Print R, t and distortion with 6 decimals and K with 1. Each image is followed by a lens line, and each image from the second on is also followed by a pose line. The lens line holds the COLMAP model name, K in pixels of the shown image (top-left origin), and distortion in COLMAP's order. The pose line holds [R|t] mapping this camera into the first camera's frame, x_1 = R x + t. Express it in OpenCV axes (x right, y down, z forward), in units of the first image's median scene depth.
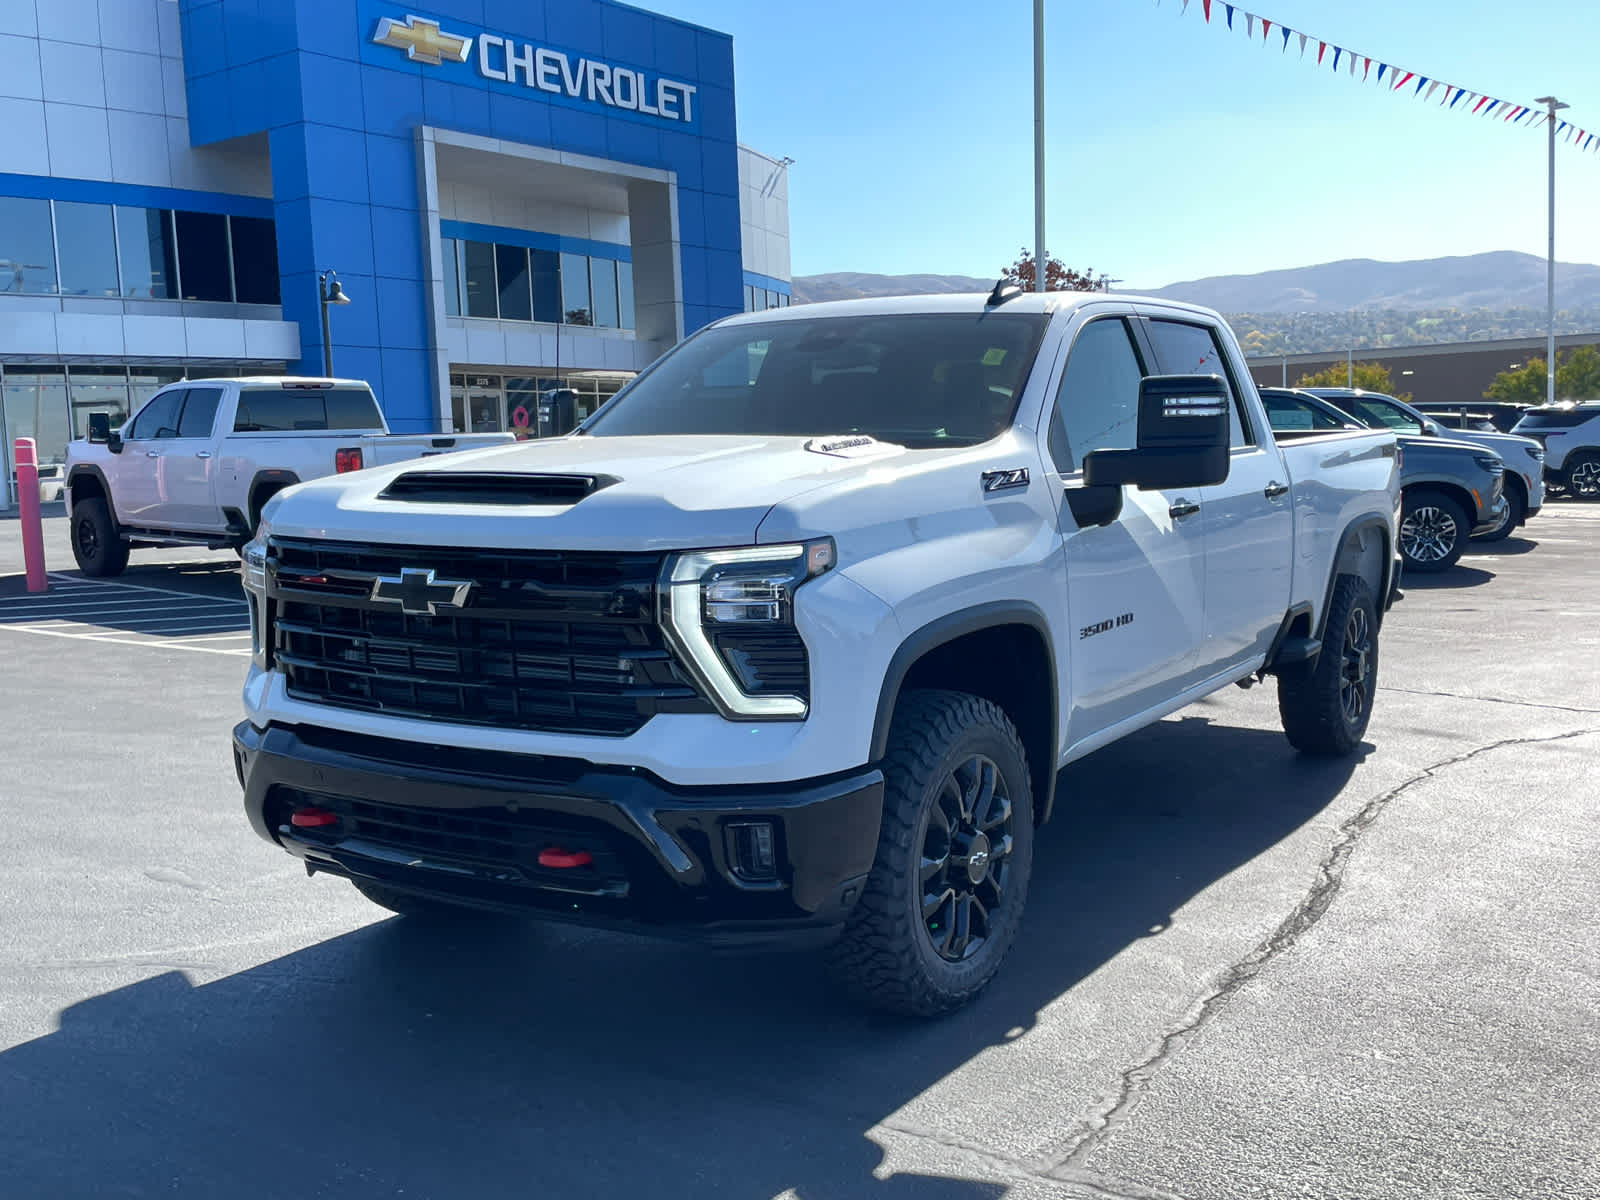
lens RADIAL K [[1624.5, 0, 800.0], [0, 1624.5, 631.4], [0, 0, 1]] dist [0.086157, -0.124611]
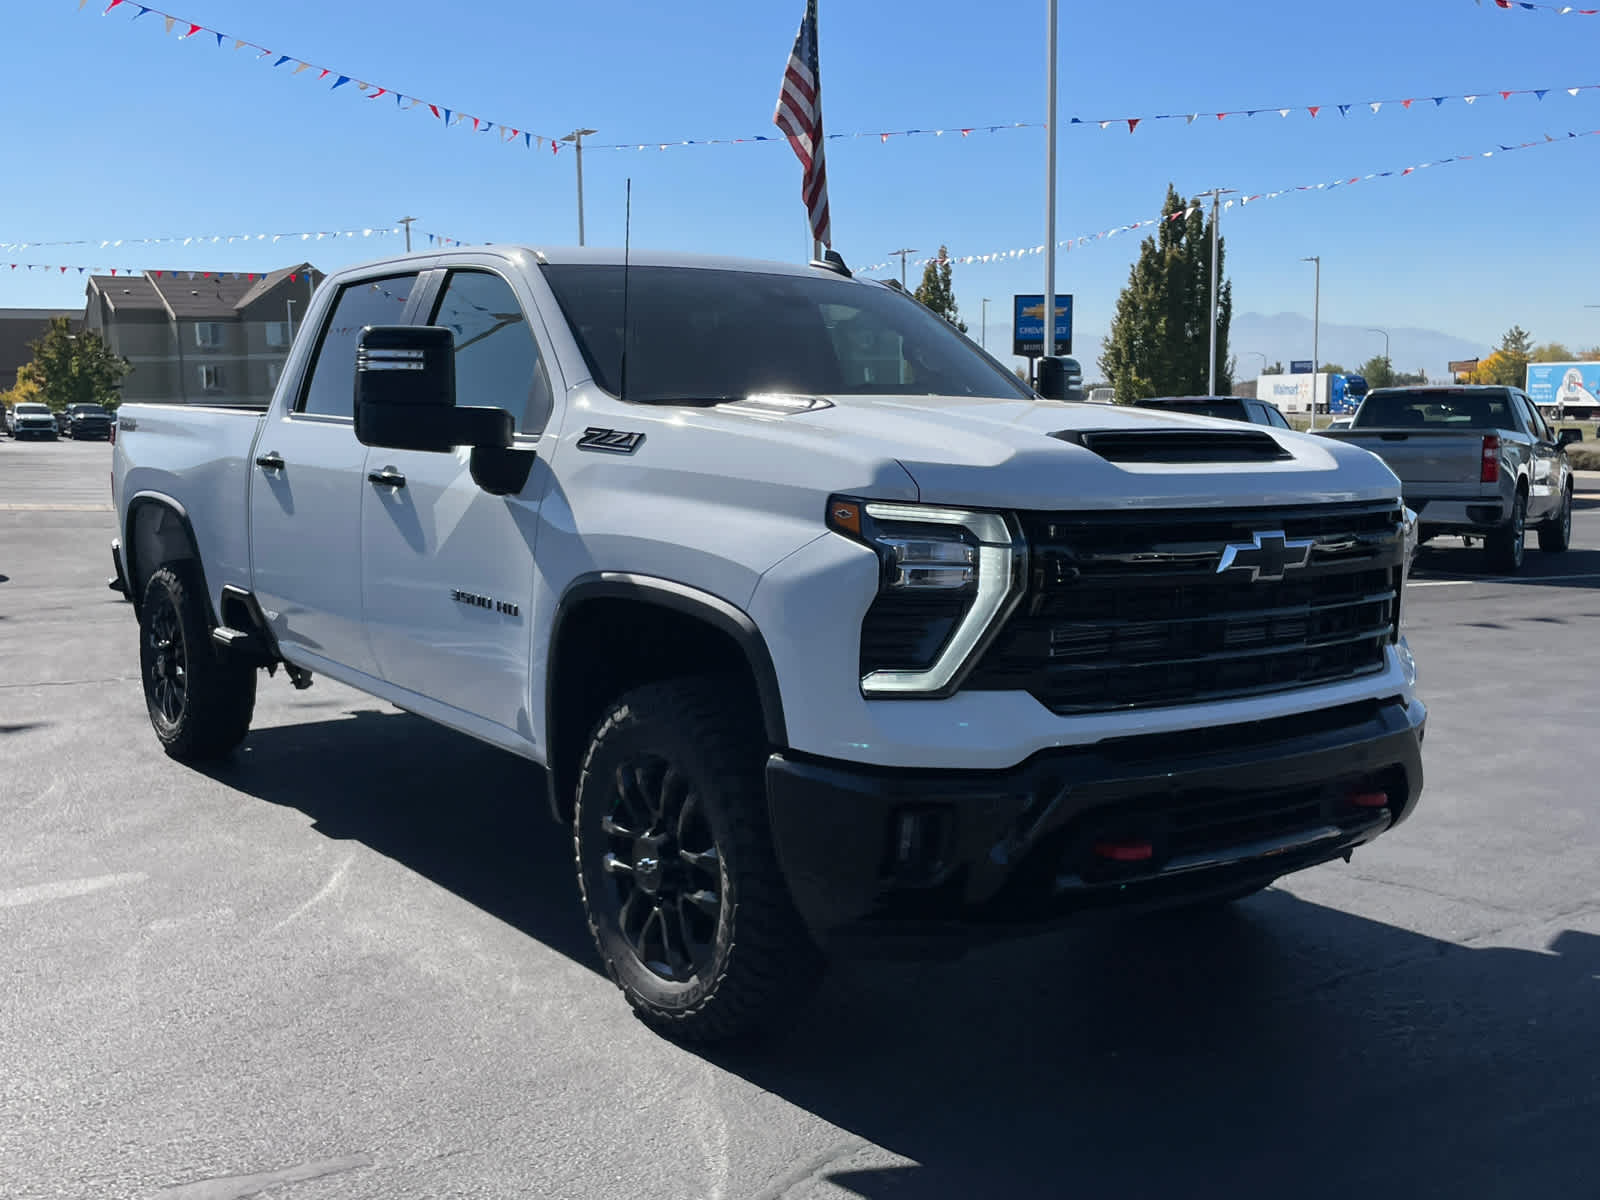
lens RADIAL K [[1622.8, 0, 796.5], [0, 1622.8, 593.4], [0, 0, 1]] dist [0.086988, -0.104374]
pose [[0.361155, -0.085641, 0.928565, -0.705615], [0.105605, 0.993124, 0.050521, -0.046559], [-0.926507, 0.079815, 0.367716, 0.535525]]
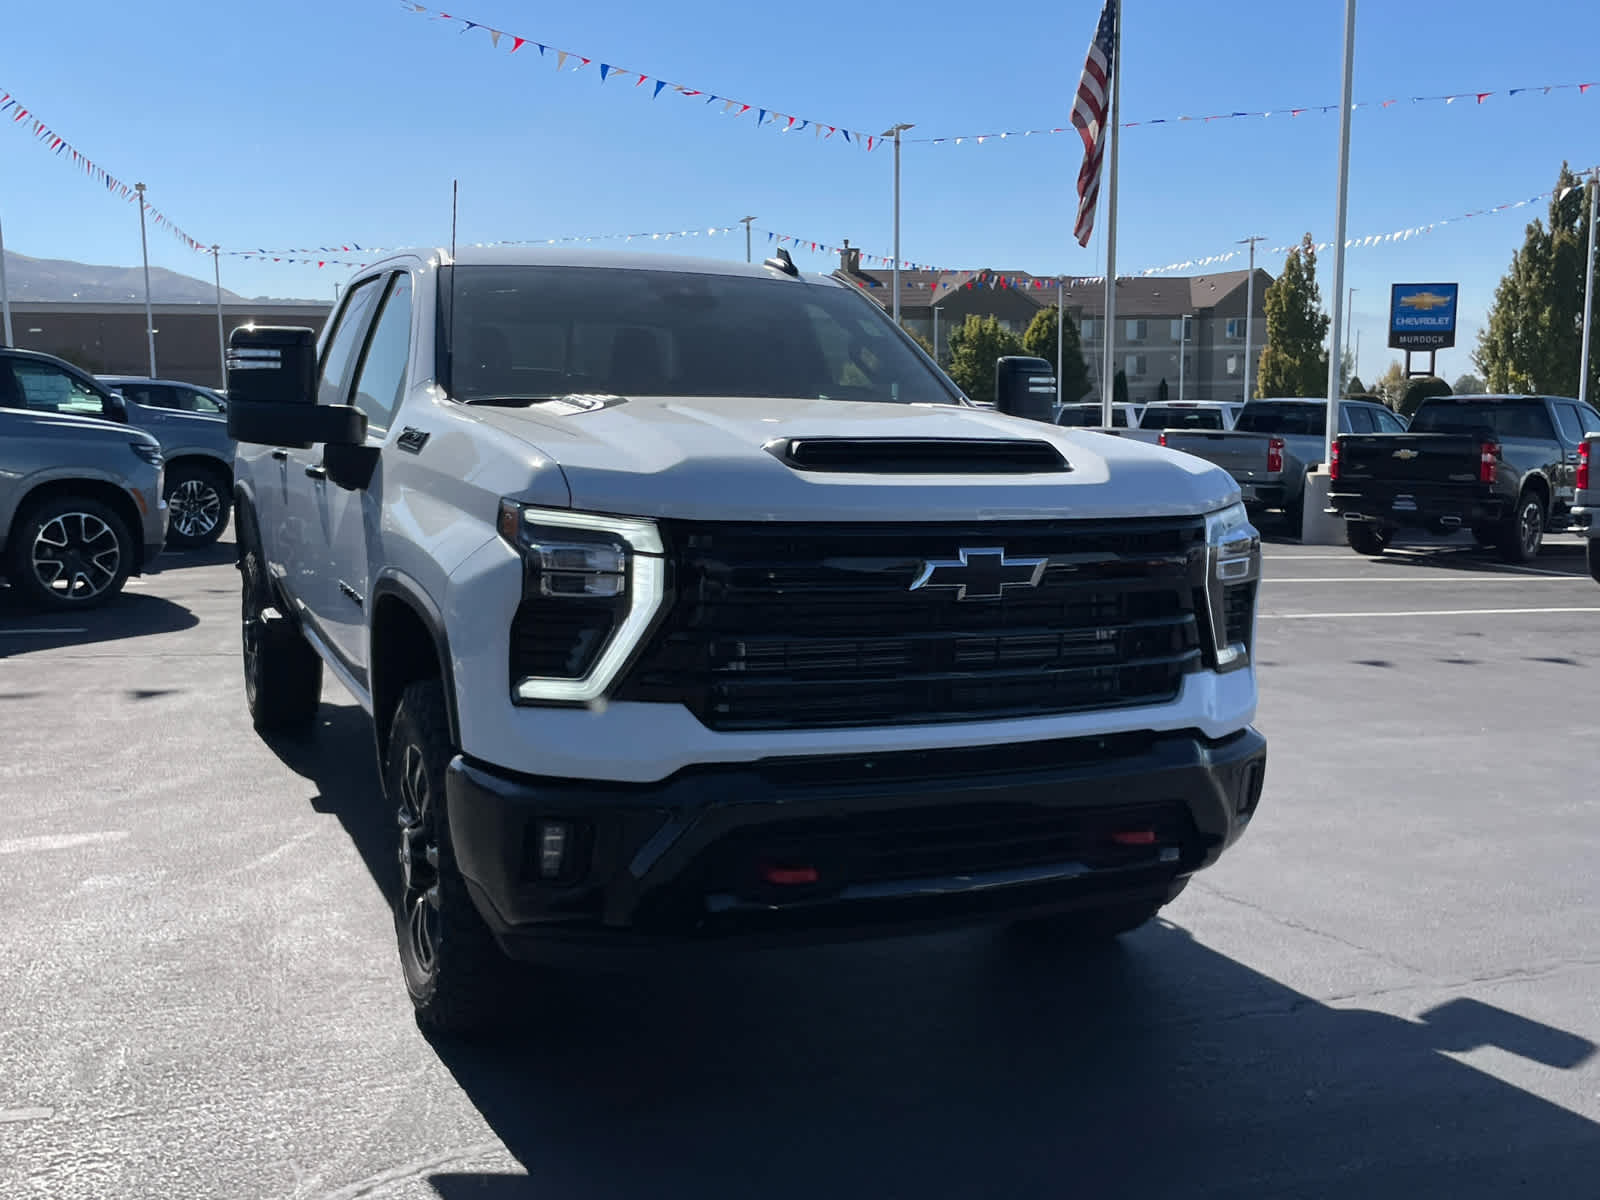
lens RADIAL K [[1622.8, 0, 796.5], [0, 1622.8, 593.4], [0, 0, 1]] dist [0.086988, -0.104374]
pose [[0.551686, -0.073524, 0.830805, -0.600379], [0.080301, 0.996162, 0.034835, -0.031199], [-0.830178, 0.047496, 0.555472, 0.351448]]
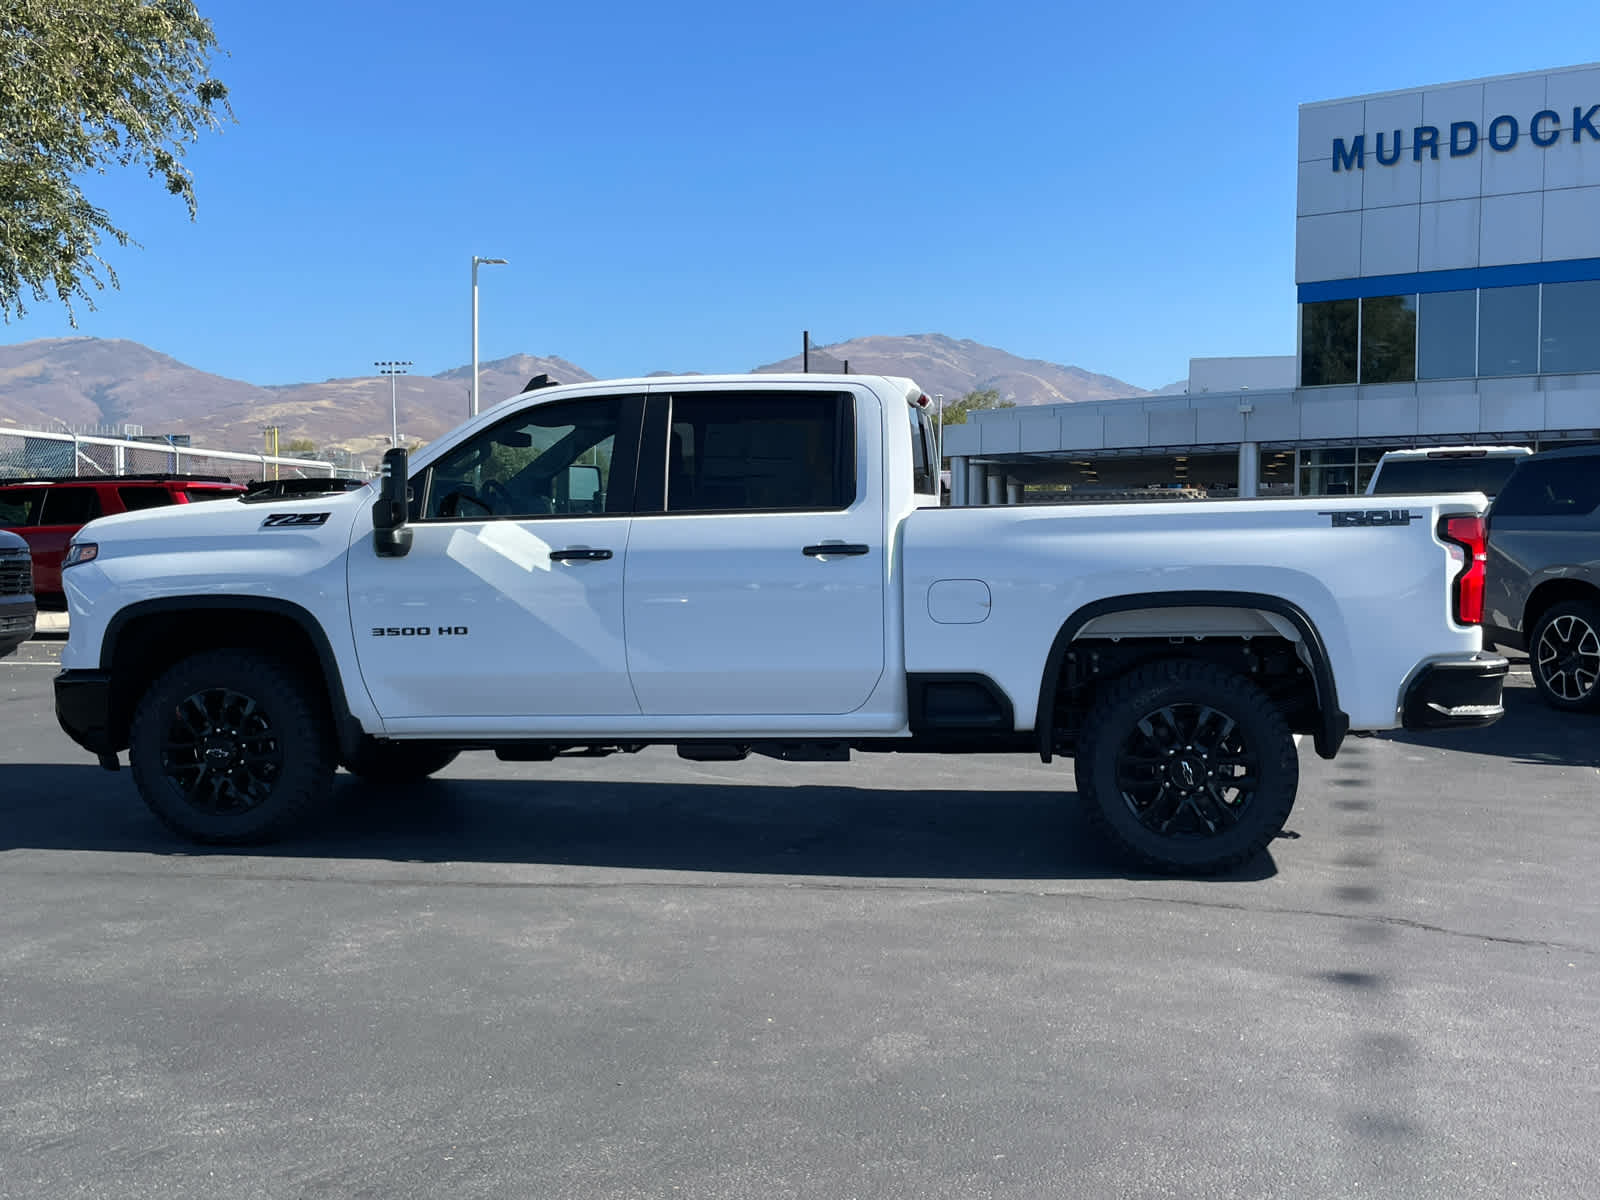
lens RADIAL K [[1600.4, 0, 803.1], [0, 1600.4, 605.4], [0, 0, 1]] dist [0.112394, -0.159779]
pose [[0.408208, 0.060502, -0.910882, 1.150946], [-0.114463, 0.993319, 0.014682, -0.061053], [0.905685, 0.098269, 0.412406, 0.549963]]
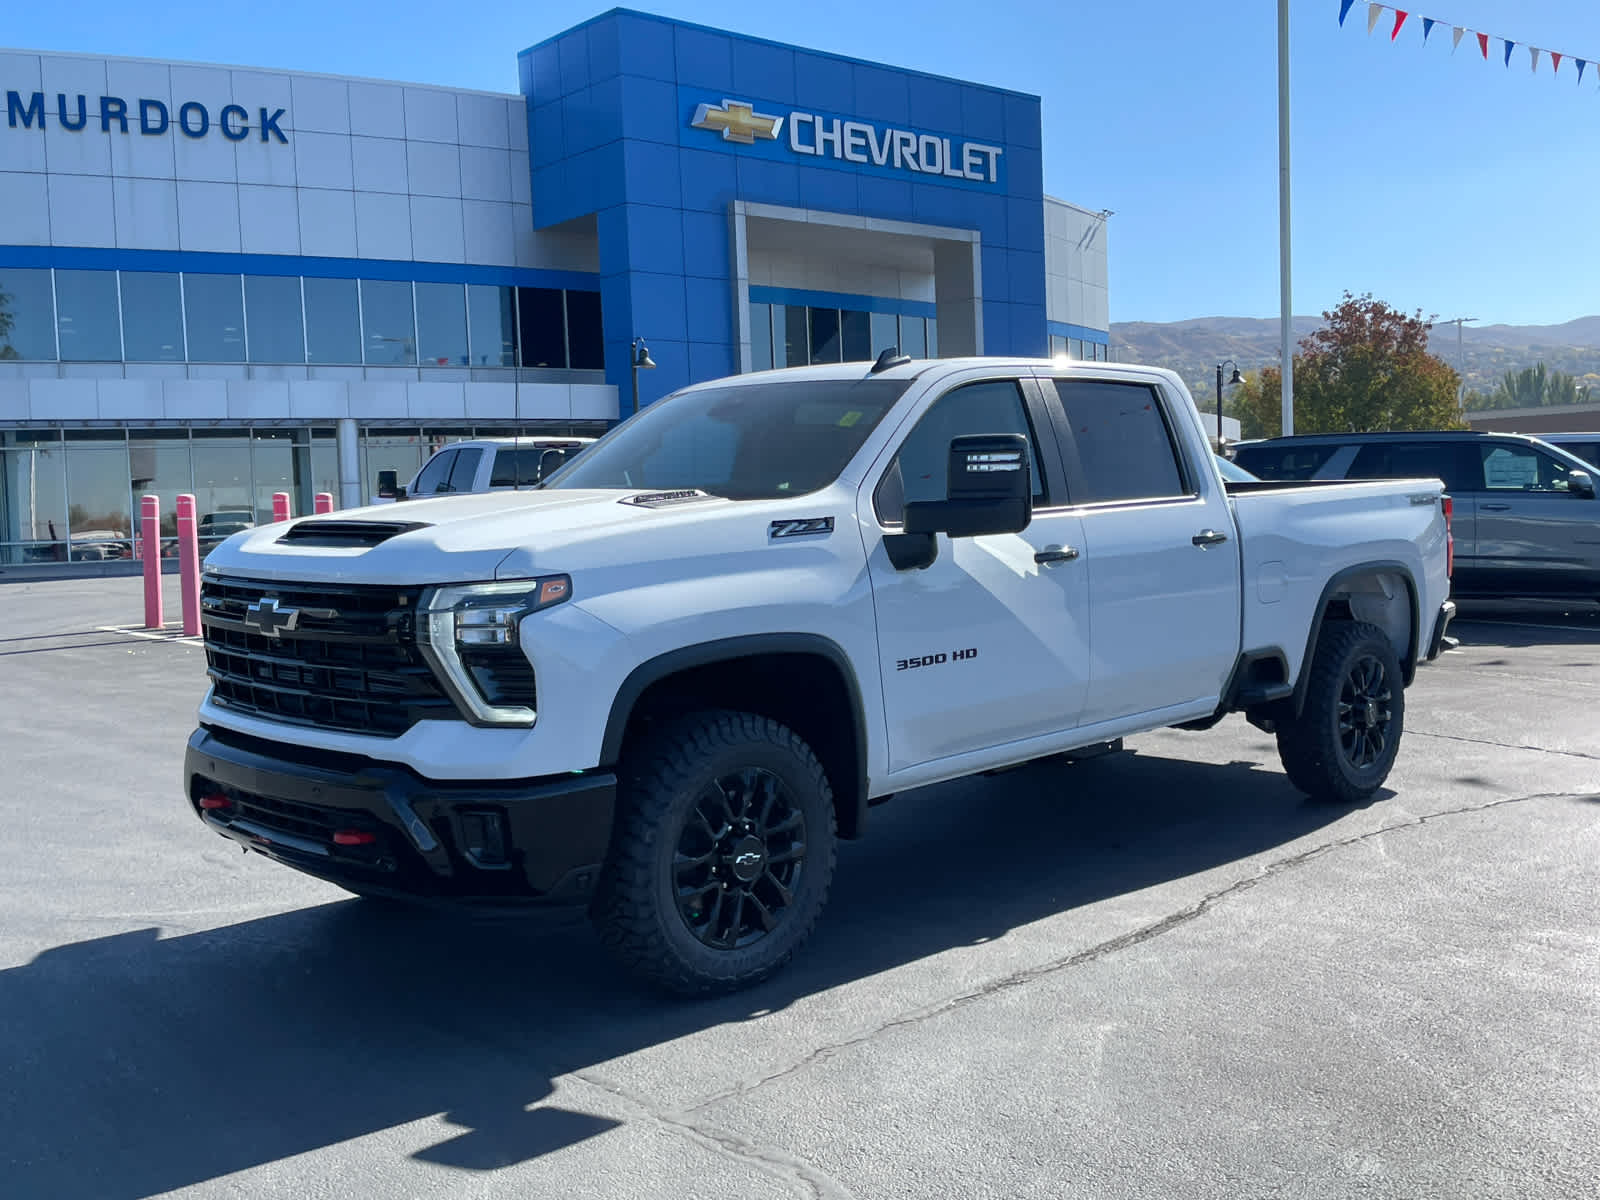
lens RADIAL K [[1622.8, 0, 796.5], [0, 1622.8, 593.4], [0, 0, 1]] dist [0.086988, -0.104374]
pose [[0.974910, 0.008622, -0.222432, 0.254331], [-0.020448, 0.998493, -0.050920, 0.007313], [0.221658, 0.054191, 0.973618, -0.071007]]
